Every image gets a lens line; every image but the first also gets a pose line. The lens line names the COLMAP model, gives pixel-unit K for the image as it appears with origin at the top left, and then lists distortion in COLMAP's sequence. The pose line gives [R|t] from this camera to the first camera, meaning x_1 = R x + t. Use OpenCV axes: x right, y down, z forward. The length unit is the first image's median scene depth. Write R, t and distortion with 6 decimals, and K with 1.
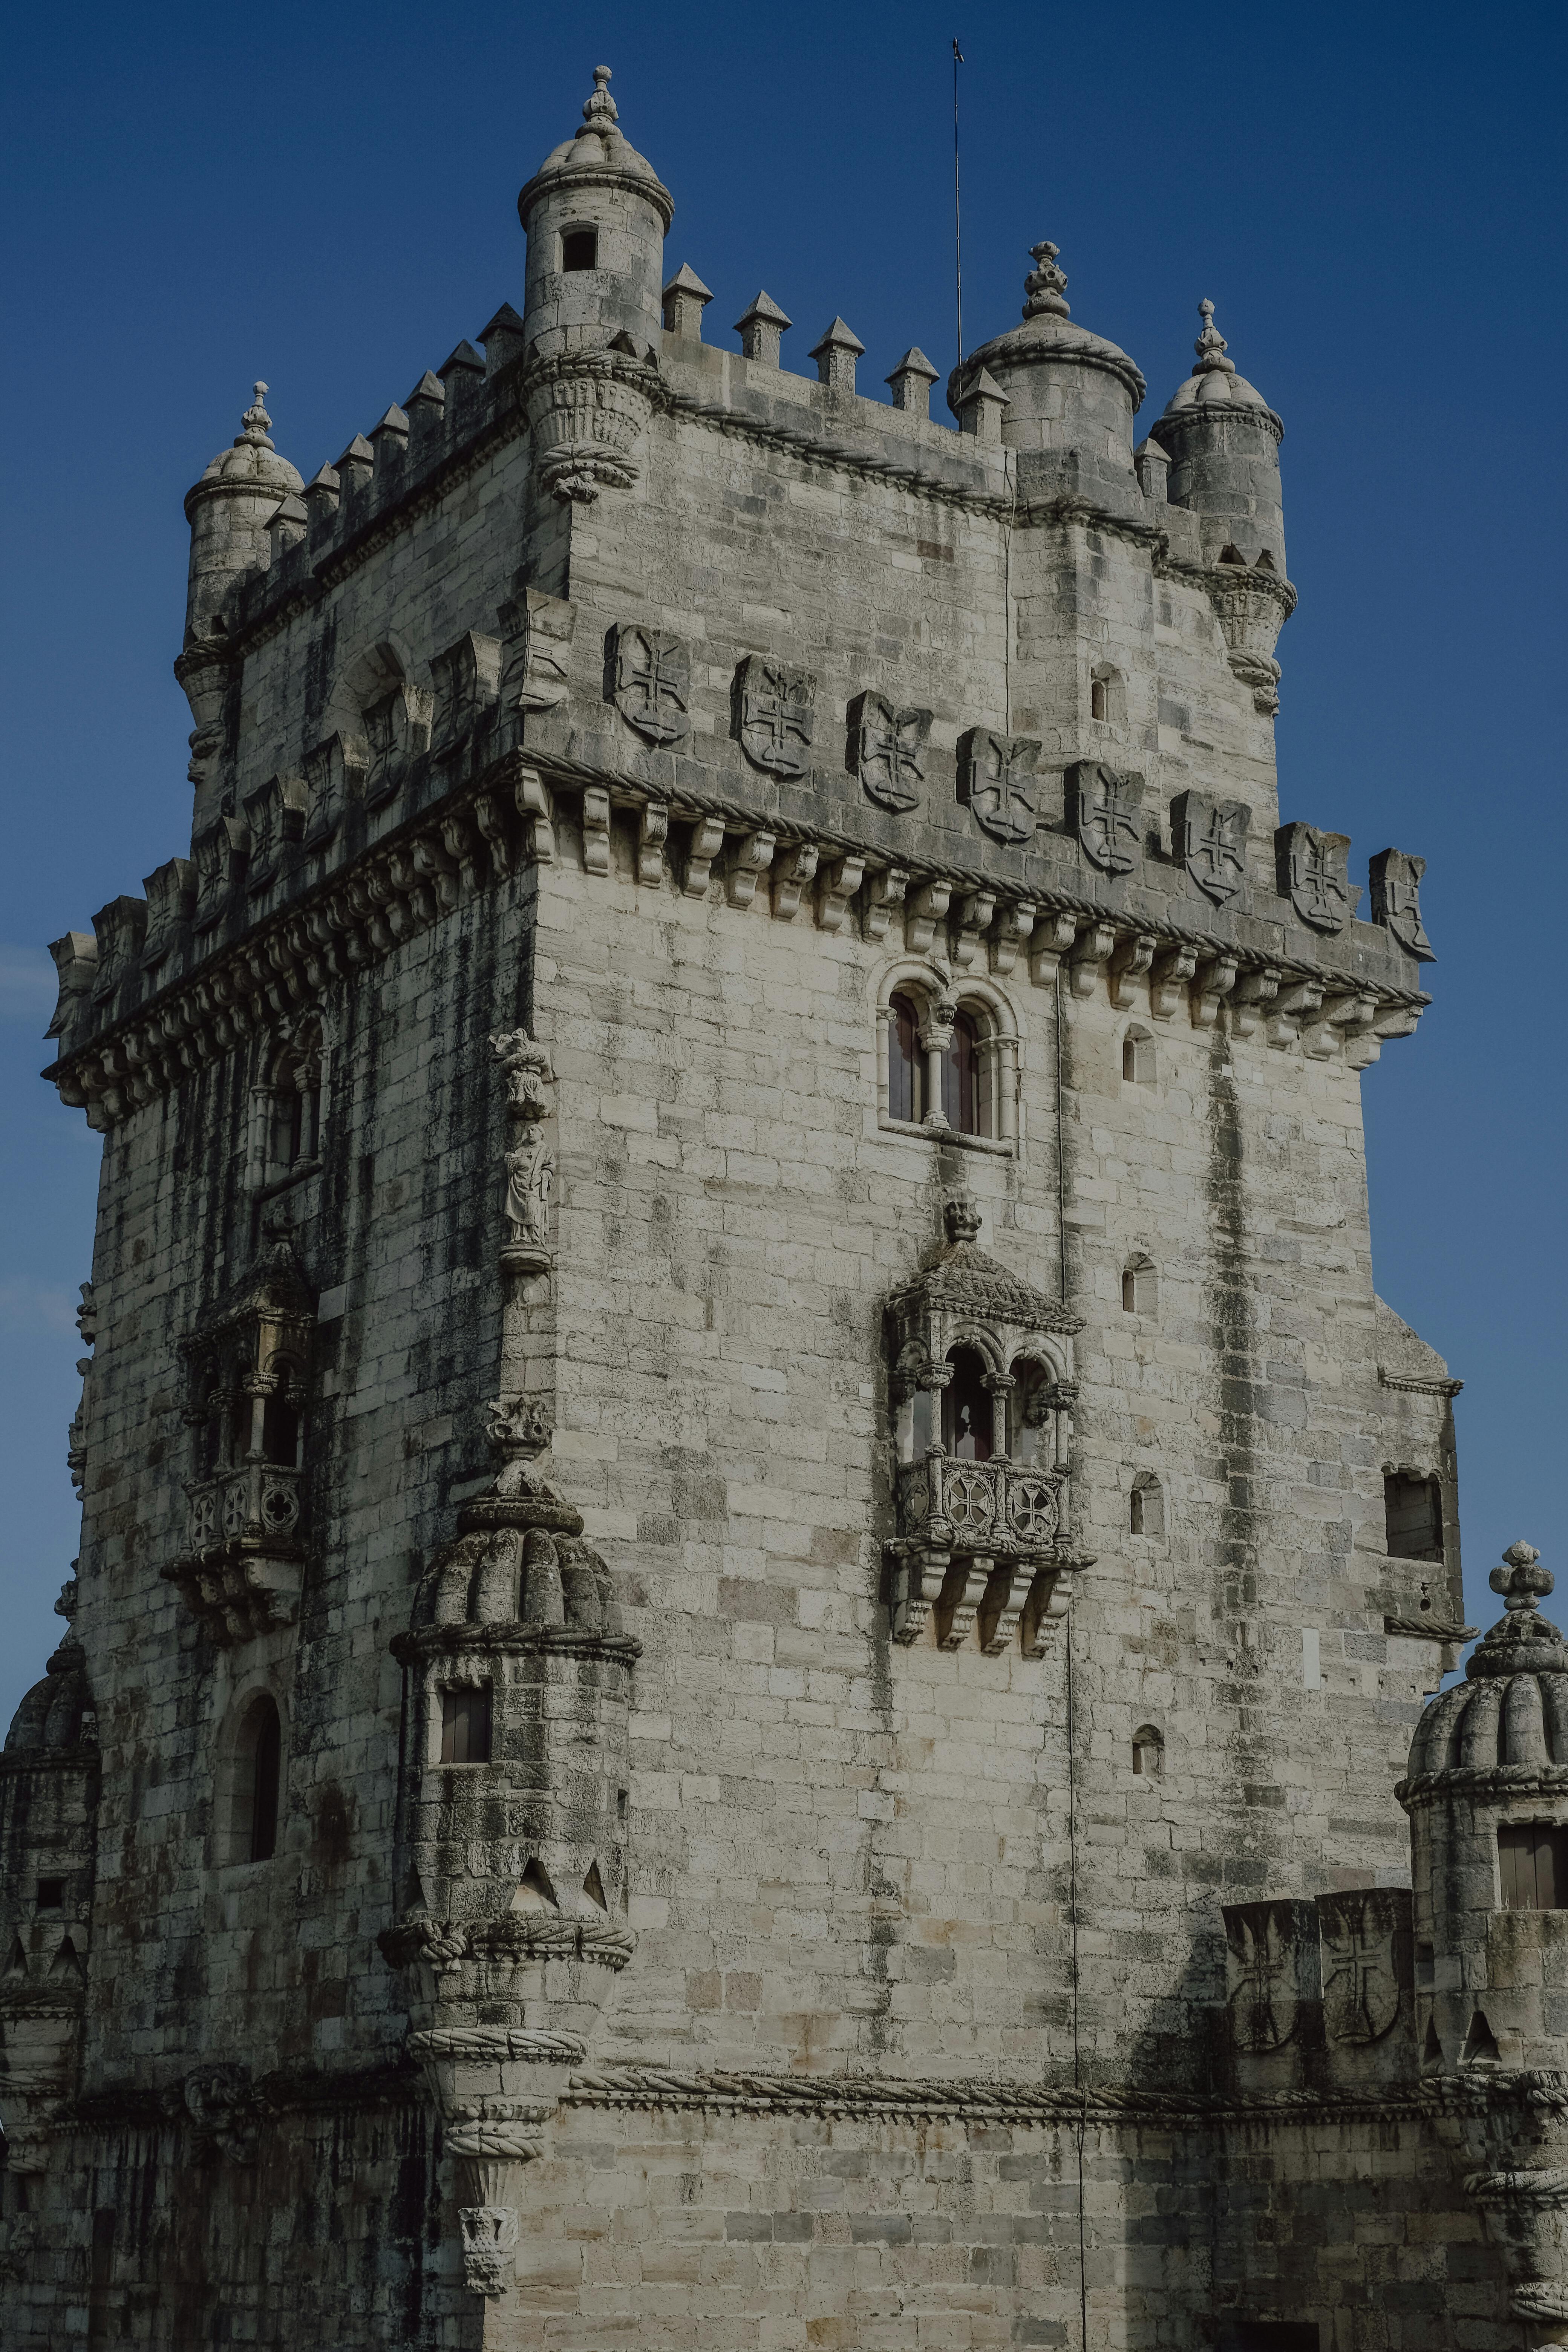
lens RADIAL K [[3683.7, 0, 820.7], [0, 3683.7, 1175.3], [0, 0, 1]] dist [0.000363, 0.067268]
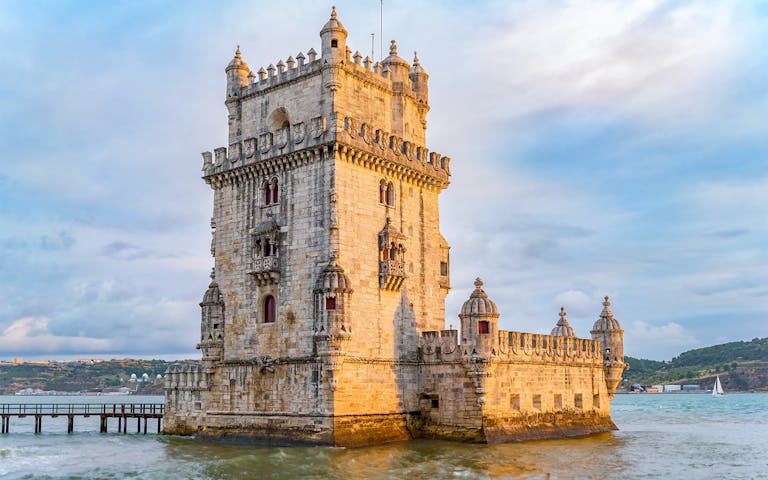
lens RADIAL K [[795.3, 0, 363.0], [0, 795.3, 322.2], [0, 0, 1]] dist [0.008527, 0.005198]
pose [[0.963245, 0.013363, 0.268291, -0.348141], [-0.066709, 0.979374, 0.190725, -0.069315], [-0.260209, -0.201613, 0.944269, -0.252411]]
